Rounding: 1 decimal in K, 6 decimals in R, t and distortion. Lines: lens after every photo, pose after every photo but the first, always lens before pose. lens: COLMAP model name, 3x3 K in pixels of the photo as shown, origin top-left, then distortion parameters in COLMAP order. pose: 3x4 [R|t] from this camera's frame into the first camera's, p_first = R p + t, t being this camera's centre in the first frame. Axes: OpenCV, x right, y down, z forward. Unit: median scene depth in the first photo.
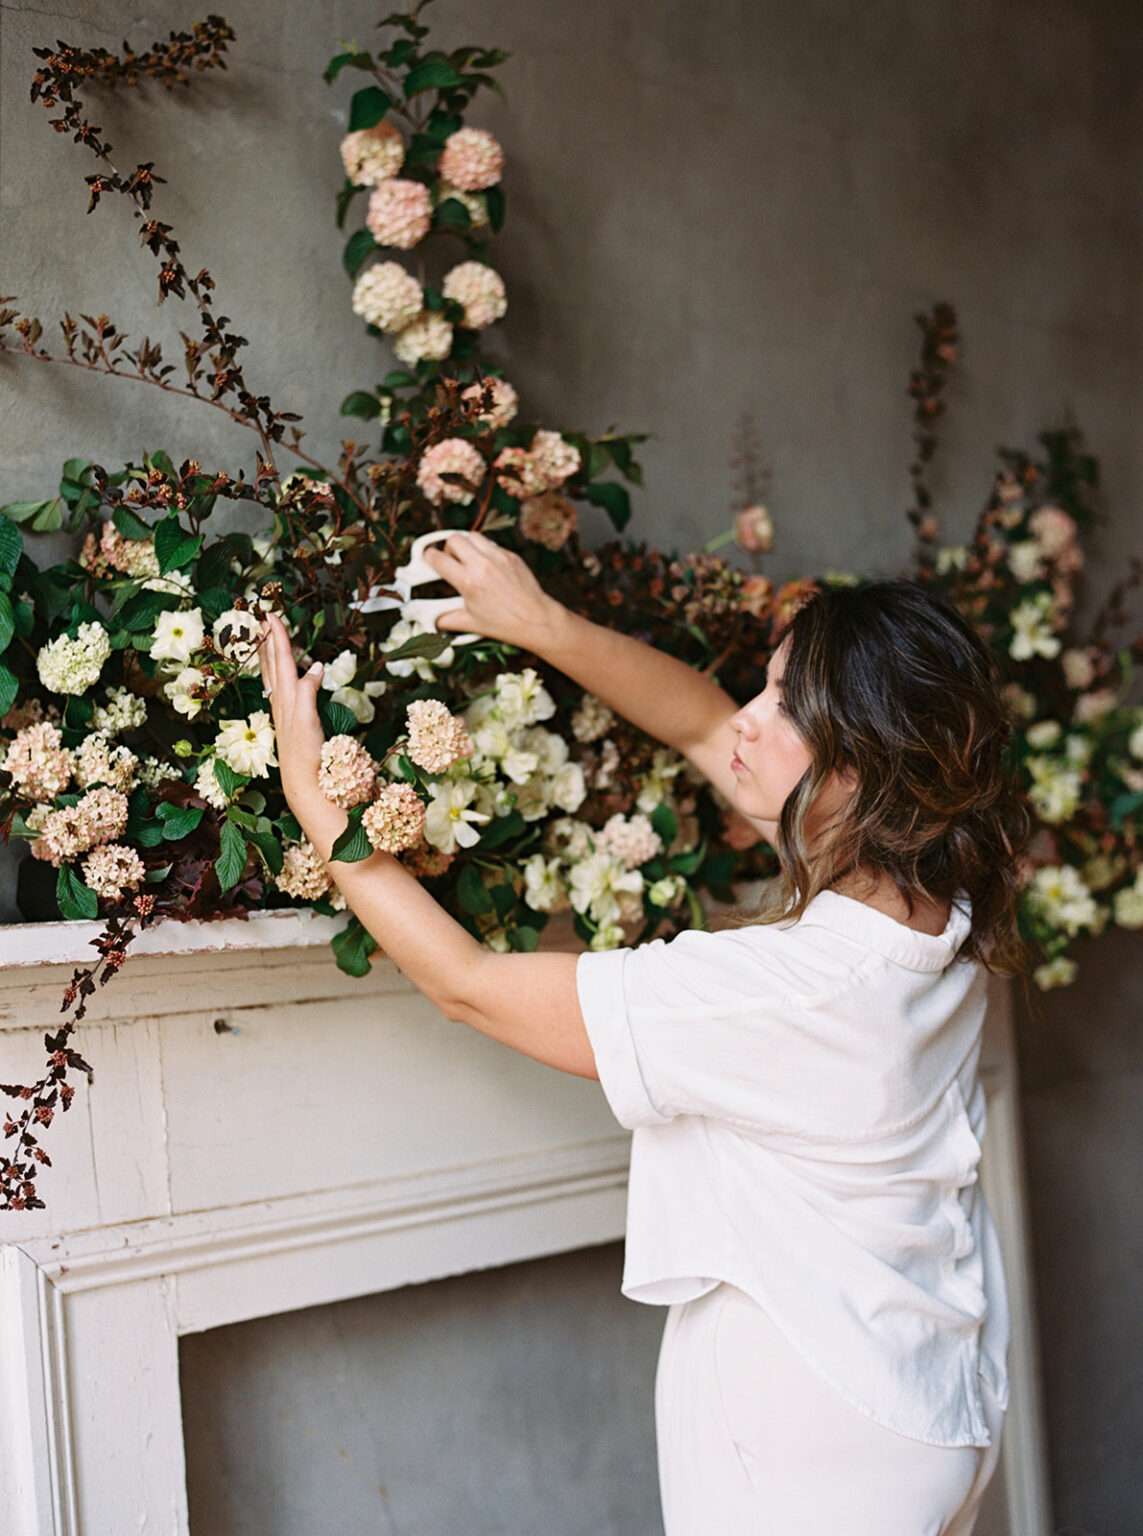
lens RADIAL K [[2487.1, 0, 571.5], [0, 2487.1, 768.0], [0, 0, 1]] dist [-0.058049, -0.179117]
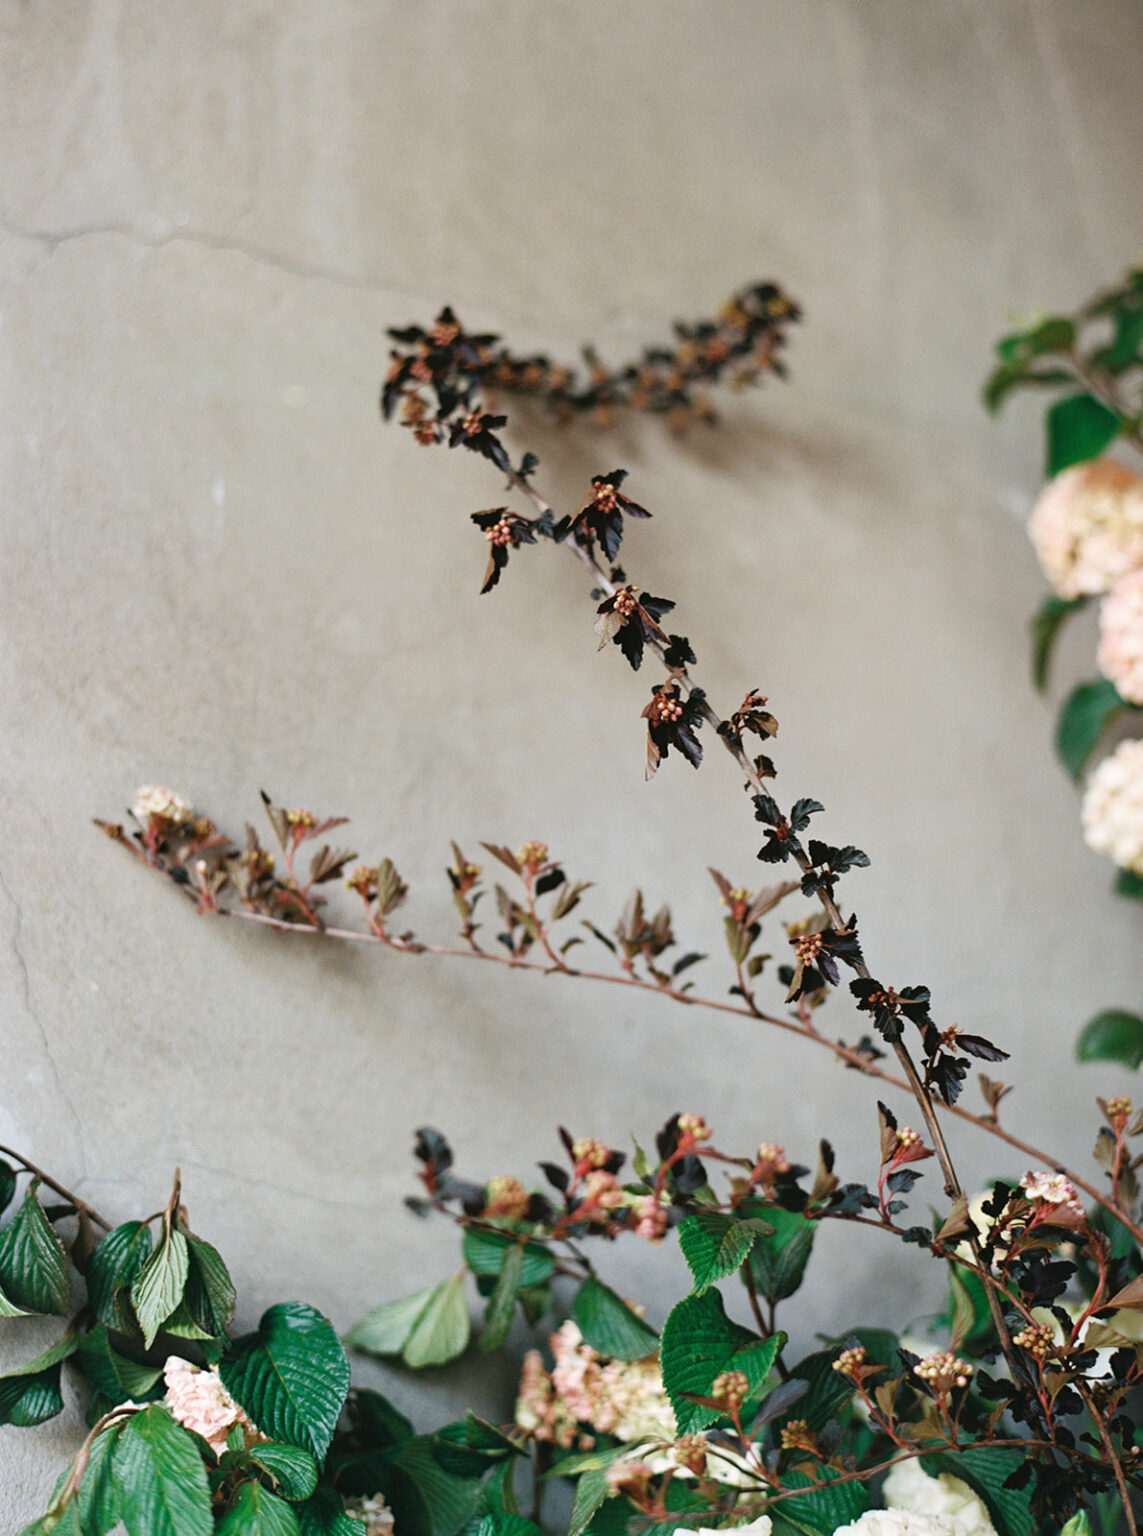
lens RADIAL K [[2487.1, 0, 571.5], [0, 2487.1, 768.0], [0, 0, 1]] dist [-0.058049, -0.179117]
pose [[0.968979, -0.097375, -0.227150, -0.080284], [0.017636, 0.944009, -0.329448, -0.048576], [0.246512, 0.315222, 0.916443, 0.586072]]
